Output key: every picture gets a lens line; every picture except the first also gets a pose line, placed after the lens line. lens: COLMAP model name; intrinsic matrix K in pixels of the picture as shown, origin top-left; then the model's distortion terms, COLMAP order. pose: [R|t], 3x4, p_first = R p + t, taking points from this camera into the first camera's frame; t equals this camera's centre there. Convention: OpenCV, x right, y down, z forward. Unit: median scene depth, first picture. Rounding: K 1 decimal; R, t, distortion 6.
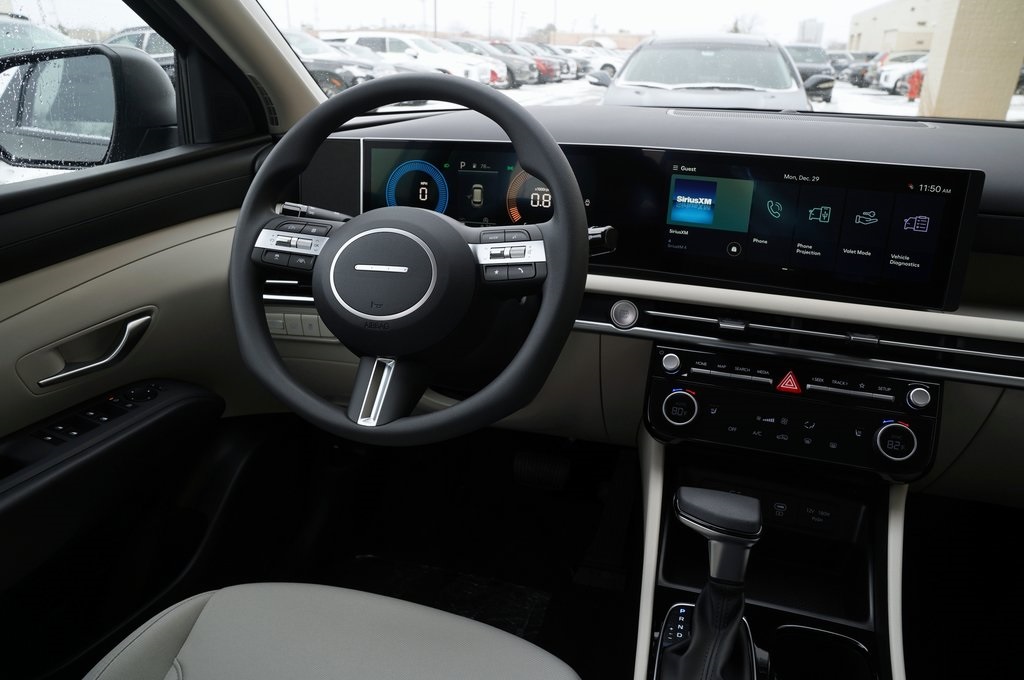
lens RADIAL K [[703.5, 0, 512.0], [0, 703.5, 340.0], [0, 0, 1]] dist [-0.127908, 0.095894]
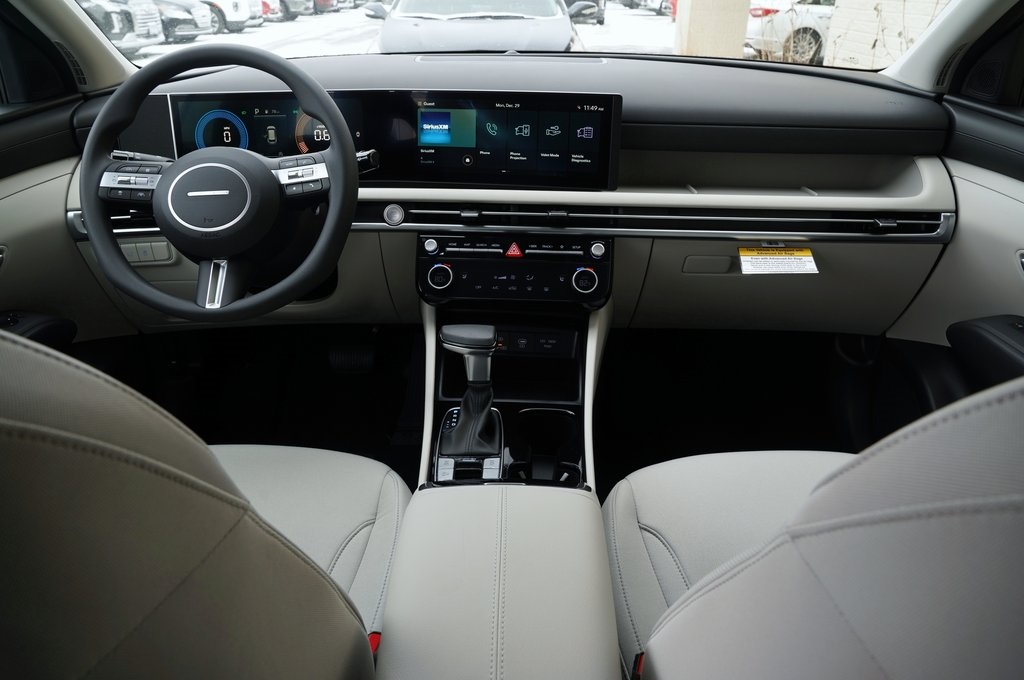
lens RADIAL K [[703.5, 0, 512.0], [0, 703.5, 340.0], [0, 0, 1]] dist [-0.127908, 0.095894]
pose [[0.958169, -0.131010, 0.254459, 0.002967], [0.106623, 0.988478, 0.107436, 0.087635], [-0.265602, -0.075810, 0.961097, -0.408199]]
